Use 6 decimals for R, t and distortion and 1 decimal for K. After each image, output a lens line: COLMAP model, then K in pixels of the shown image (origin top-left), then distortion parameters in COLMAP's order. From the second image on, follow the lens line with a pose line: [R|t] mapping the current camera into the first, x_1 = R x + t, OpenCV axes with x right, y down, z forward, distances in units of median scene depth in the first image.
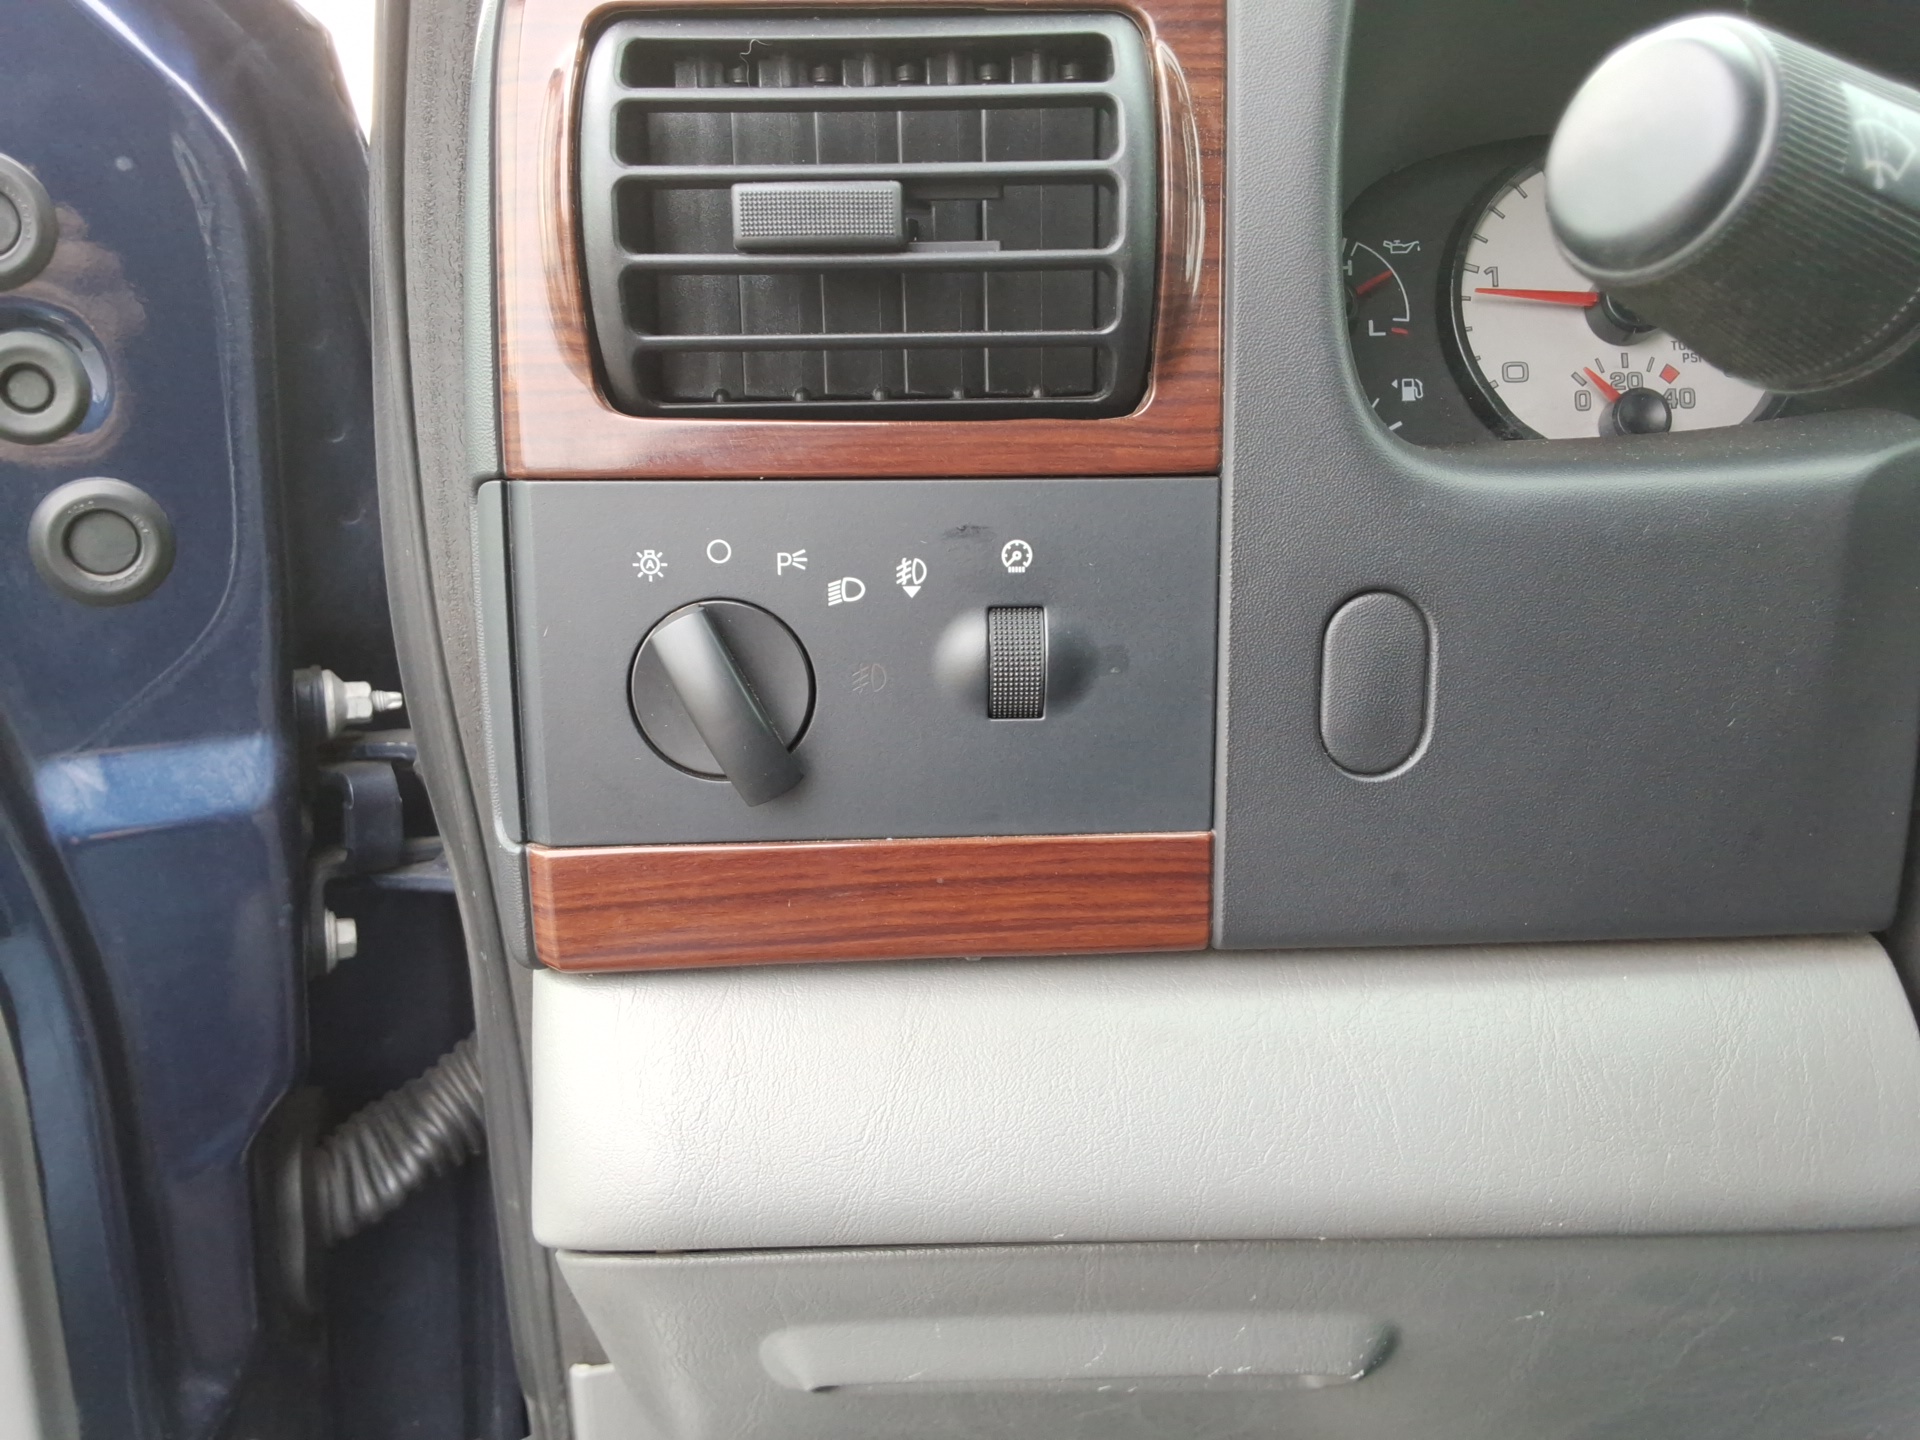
lens RADIAL K [[1552.4, 0, 979.9], [0, 1552.4, 698.5], [0, 0, 1]] dist [0.080372, -0.105956]
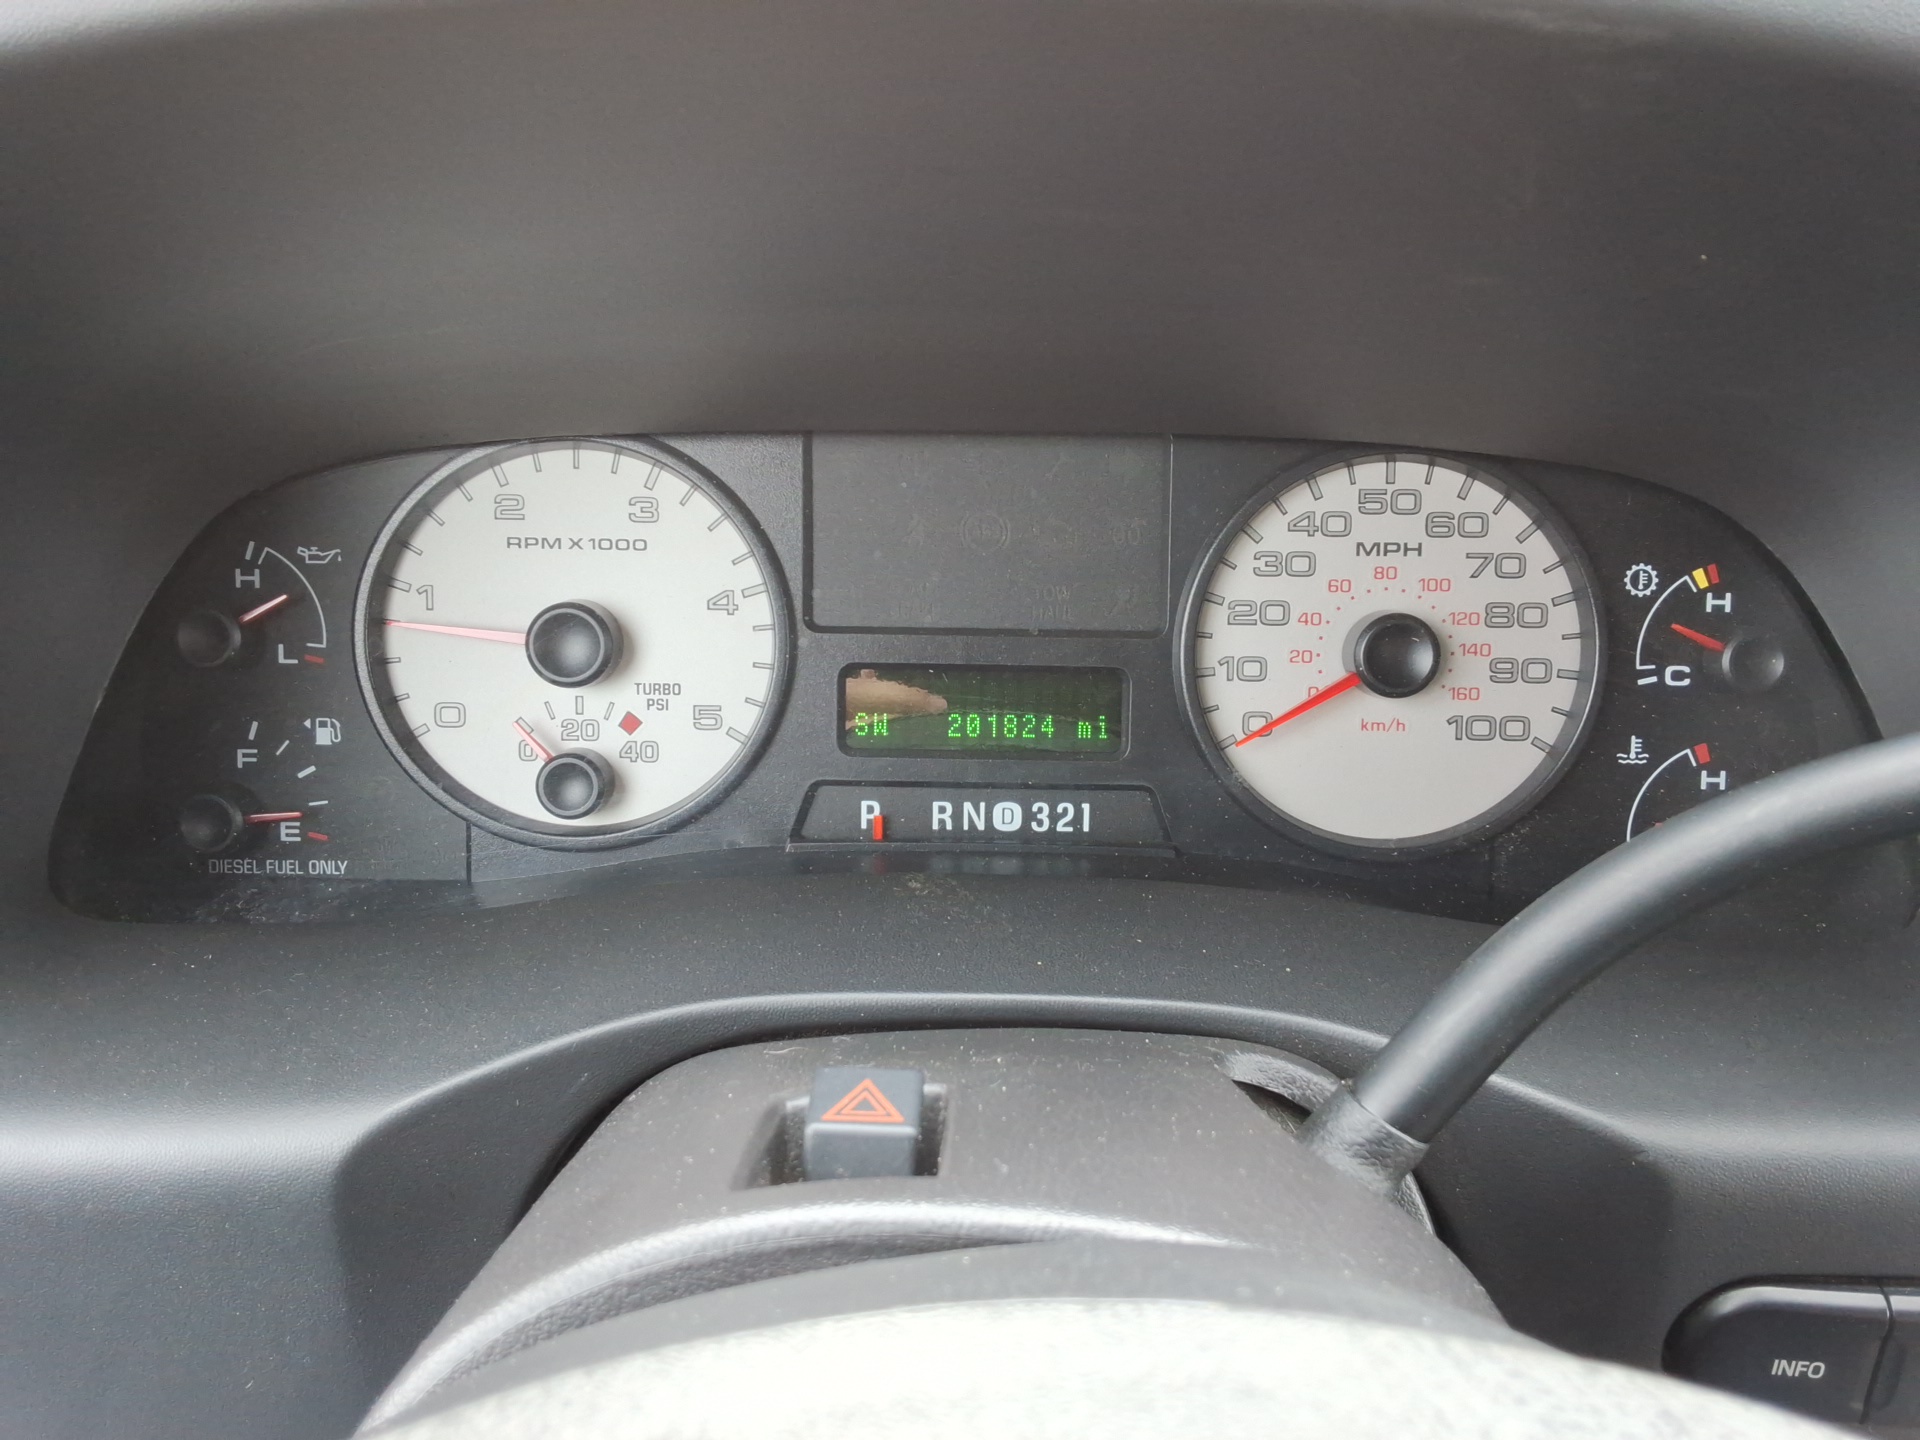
lens RADIAL K [[1552.4, 0, 971.4], [0, 1552.4, 725.3], [0, 0, 1]] dist [0.080372, -0.105956]
pose [[0.999355, 0.035618, -0.004645, 0.632652], [-0.033945, 0.978759, 0.202183, -0.386358], [0.011748, -0.201895, 0.979337, 0.169287]]
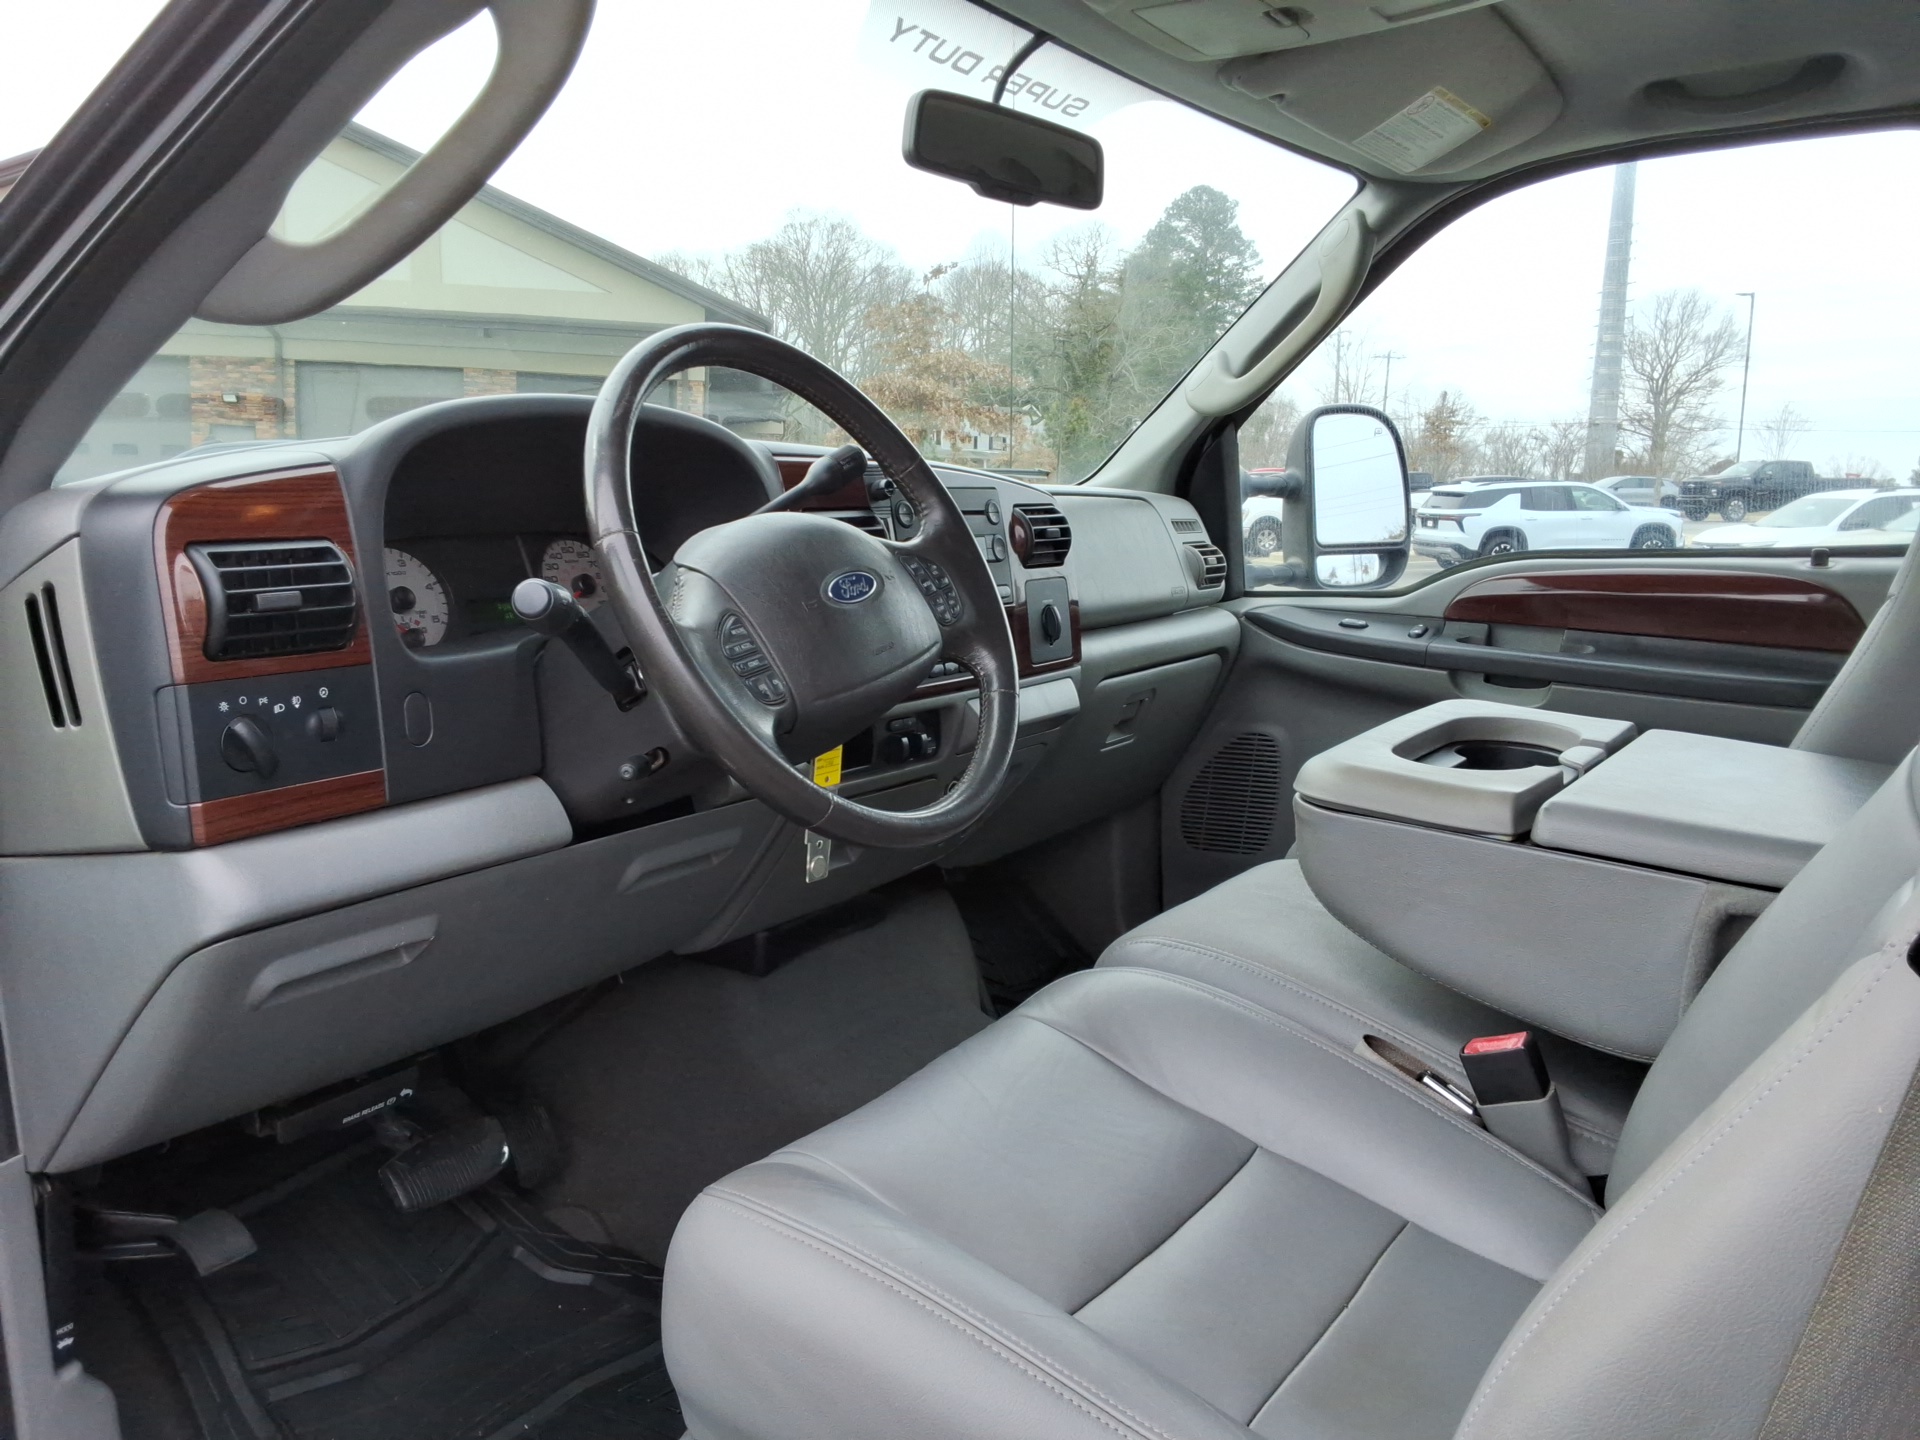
lens RADIAL K [[1552.4, 0, 972.3], [0, 1552.4, 700.2], [0, 0, 1]] dist [0.080372, -0.105956]
pose [[0.555546, -0.110380, 0.824126, -1.388856], [0.207629, 0.978167, -0.008952, 0.171340], [-0.805145, 0.176085, 0.566335, -1.425530]]
